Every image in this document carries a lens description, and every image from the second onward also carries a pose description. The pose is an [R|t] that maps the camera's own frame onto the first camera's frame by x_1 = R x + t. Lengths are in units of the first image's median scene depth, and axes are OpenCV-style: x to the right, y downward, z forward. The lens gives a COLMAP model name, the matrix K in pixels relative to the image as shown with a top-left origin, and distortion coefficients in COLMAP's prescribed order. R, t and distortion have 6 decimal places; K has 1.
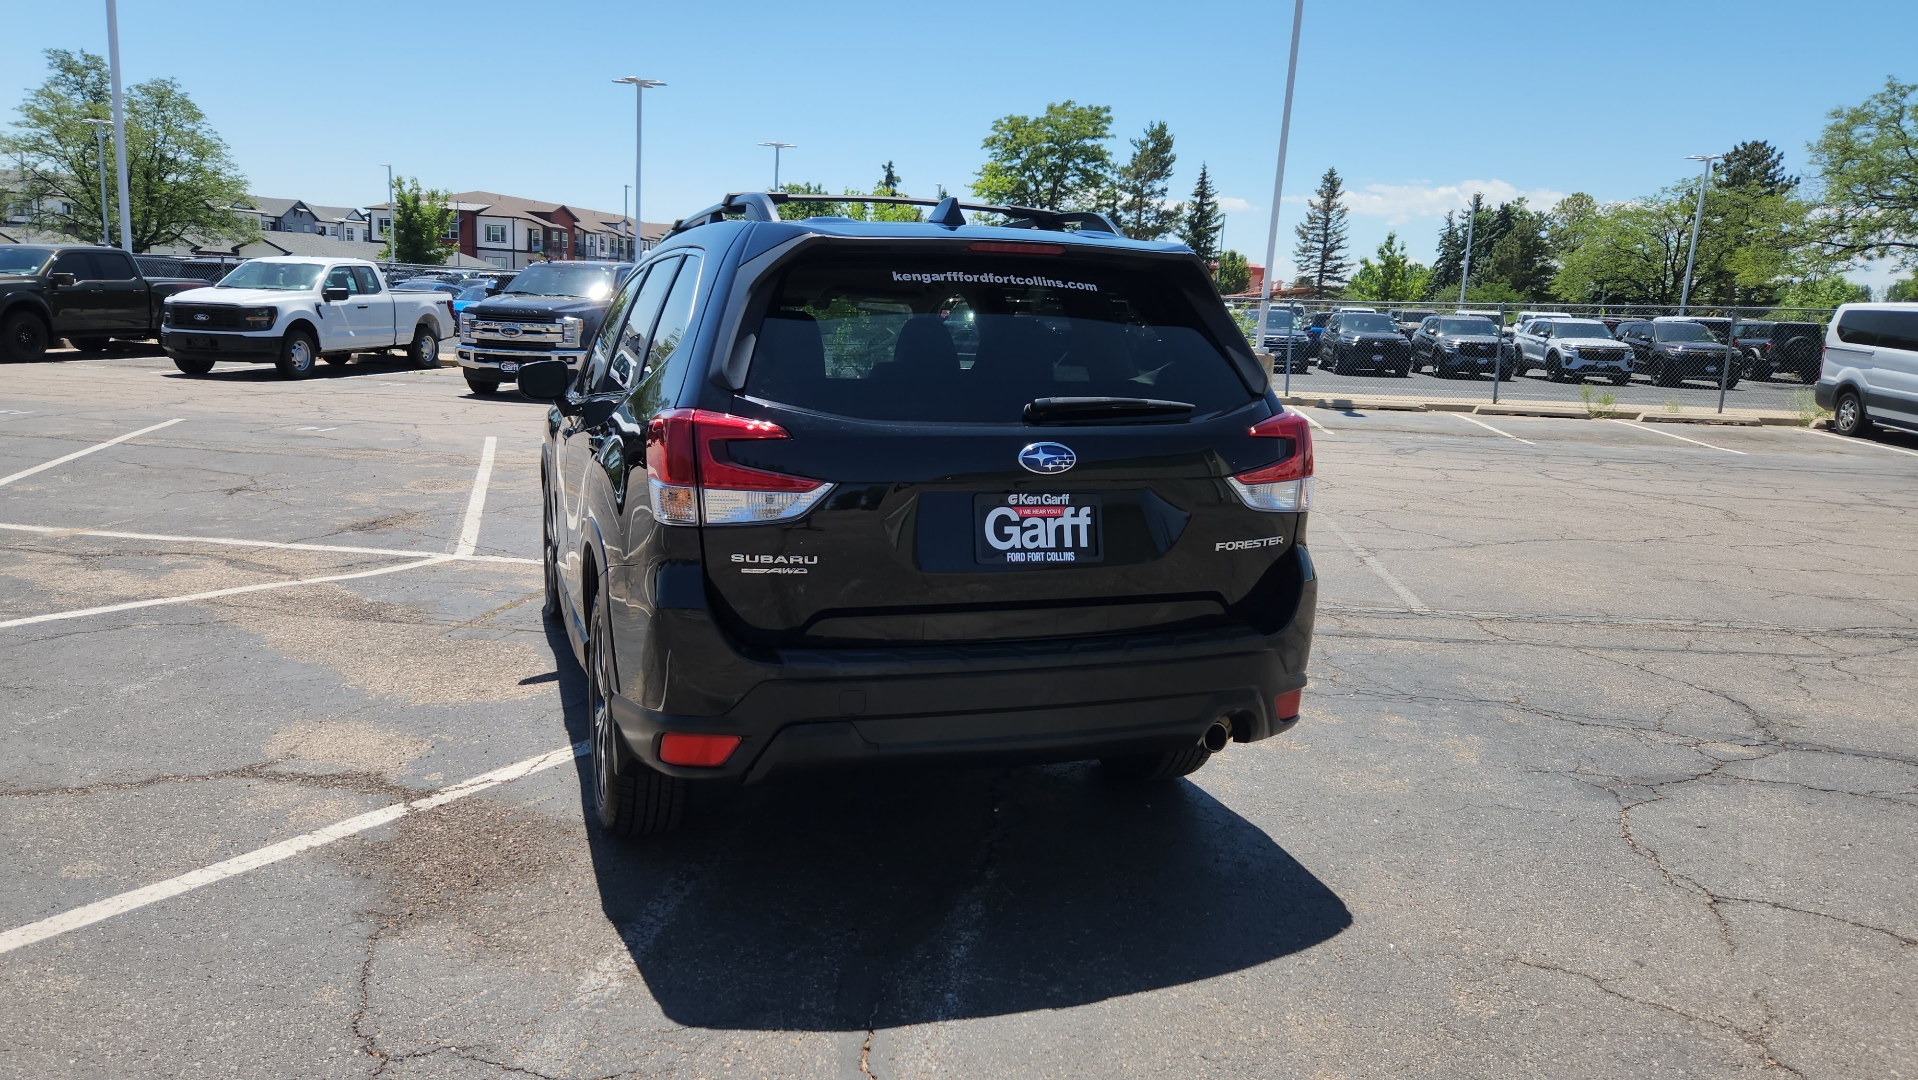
lens RADIAL K [[1288.4, 0, 917.6], [0, 1288.4, 537.2], [0, 0, 1]] dist [0.074220, -0.060290]
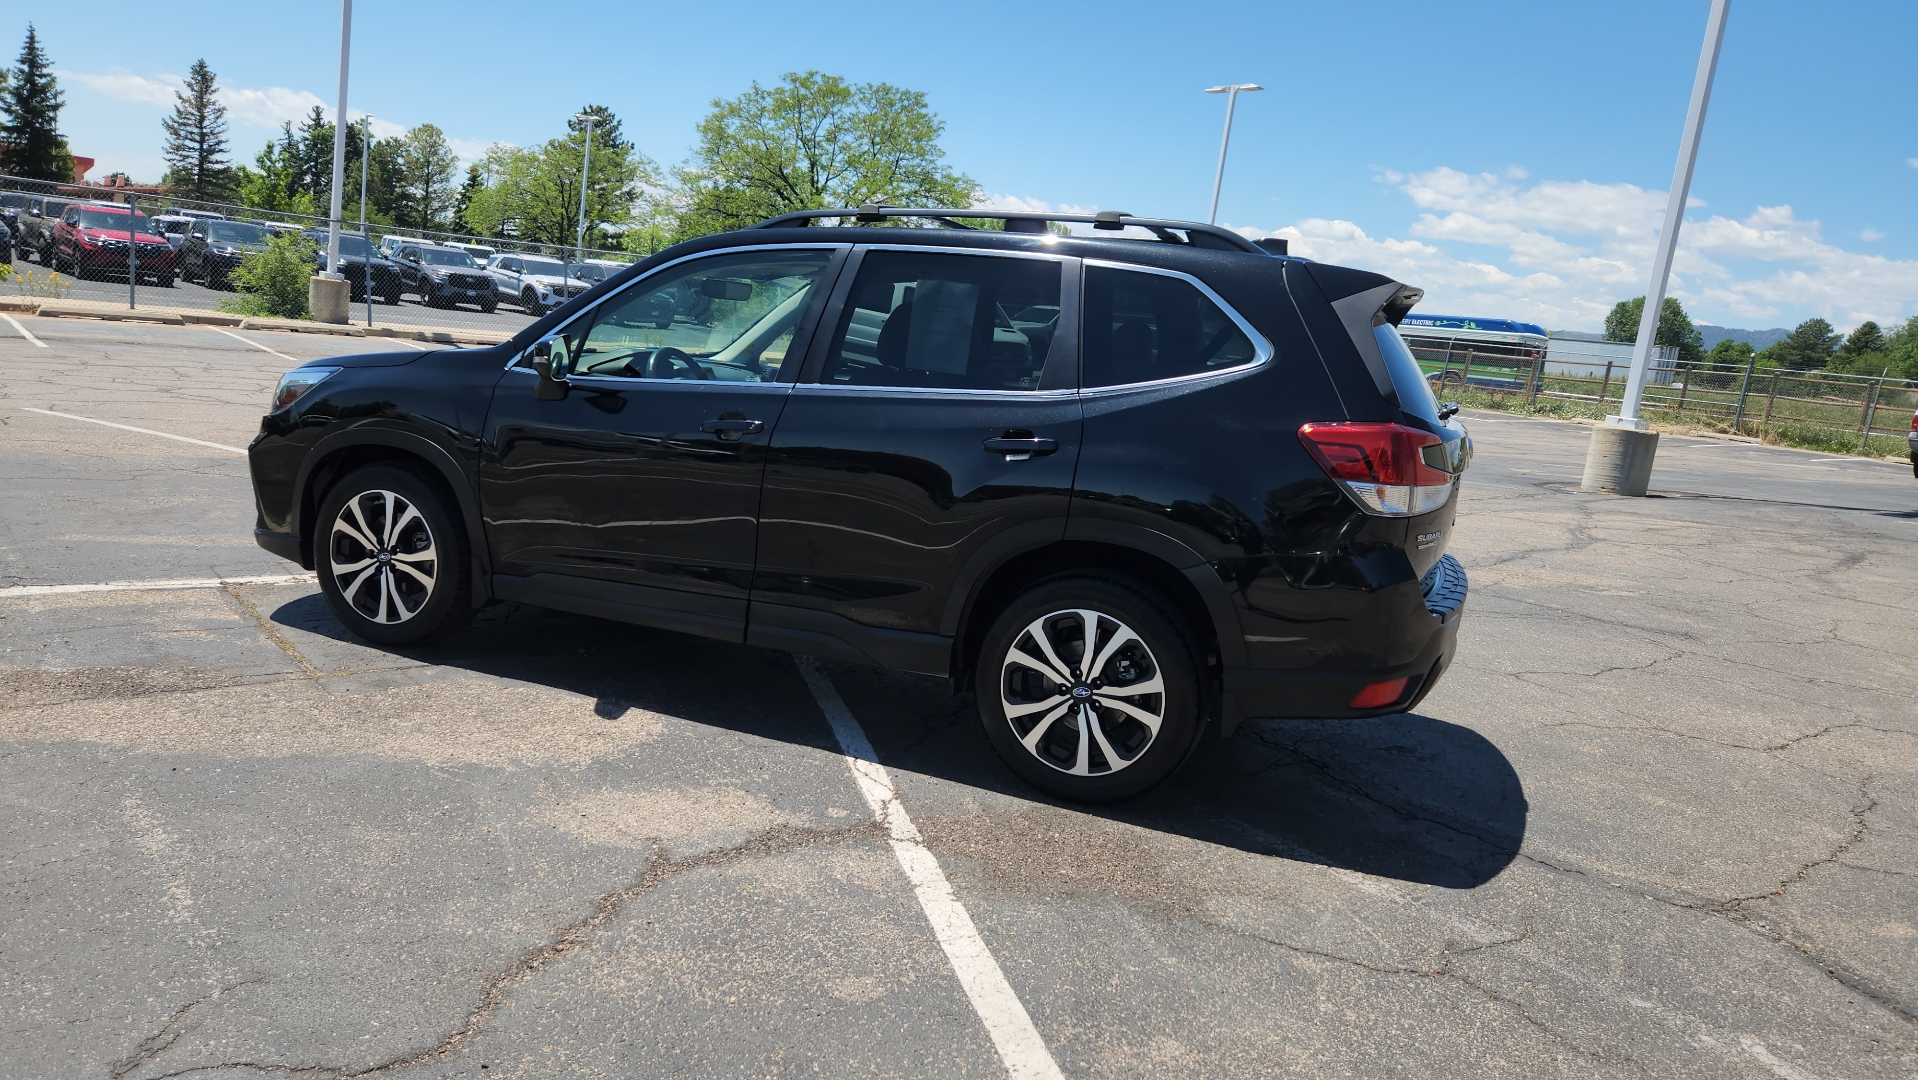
lens RADIAL K [[1288.4, 0, 931.1], [0, 1288.4, 523.5], [0, 0, 1]] dist [0.074220, -0.060290]
pose [[0.659447, -0.091810, 0.746124, -0.197023], [0.054296, 0.995739, 0.074536, -0.016701], [-0.749788, -0.008641, 0.661622, 0.069388]]
